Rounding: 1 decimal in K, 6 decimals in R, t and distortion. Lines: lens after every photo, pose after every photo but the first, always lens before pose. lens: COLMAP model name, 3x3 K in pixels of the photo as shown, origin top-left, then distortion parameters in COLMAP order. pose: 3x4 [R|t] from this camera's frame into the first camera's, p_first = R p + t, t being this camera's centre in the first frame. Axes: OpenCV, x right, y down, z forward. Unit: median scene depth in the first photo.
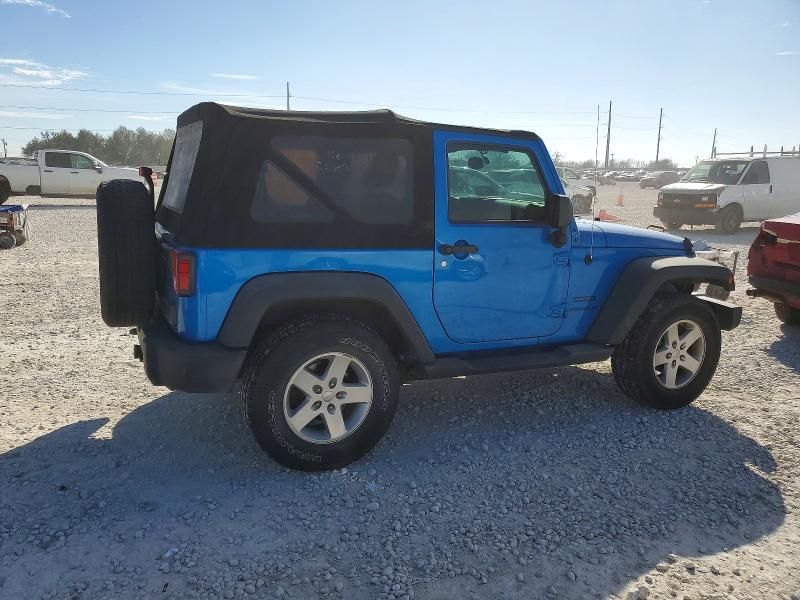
lens RADIAL K [[649.9, 0, 400.0], [0, 649.9, 300.0], [0, 0, 1]] dist [0.038336, 0.000434]
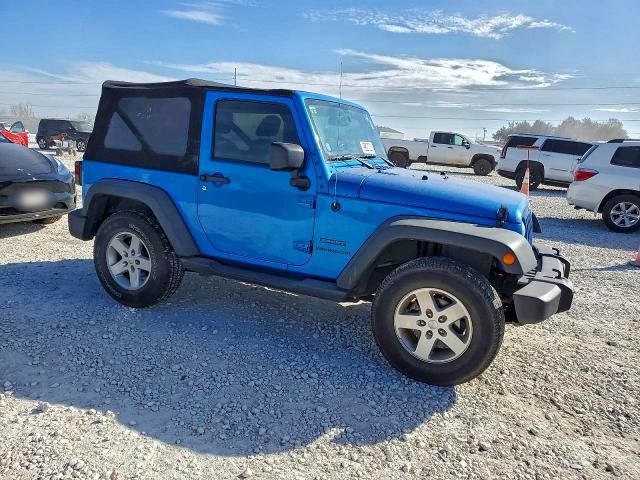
lens RADIAL K [[539.2, 0, 320.0], [0, 539.2, 240.0], [0, 0, 1]] dist [0.017400, 0.005241]
pose [[0.617511, 0.161578, -0.769787, 0.898088], [-0.192595, 0.979942, 0.051194, -0.043334], [0.762619, 0.116644, 0.636244, 0.385695]]
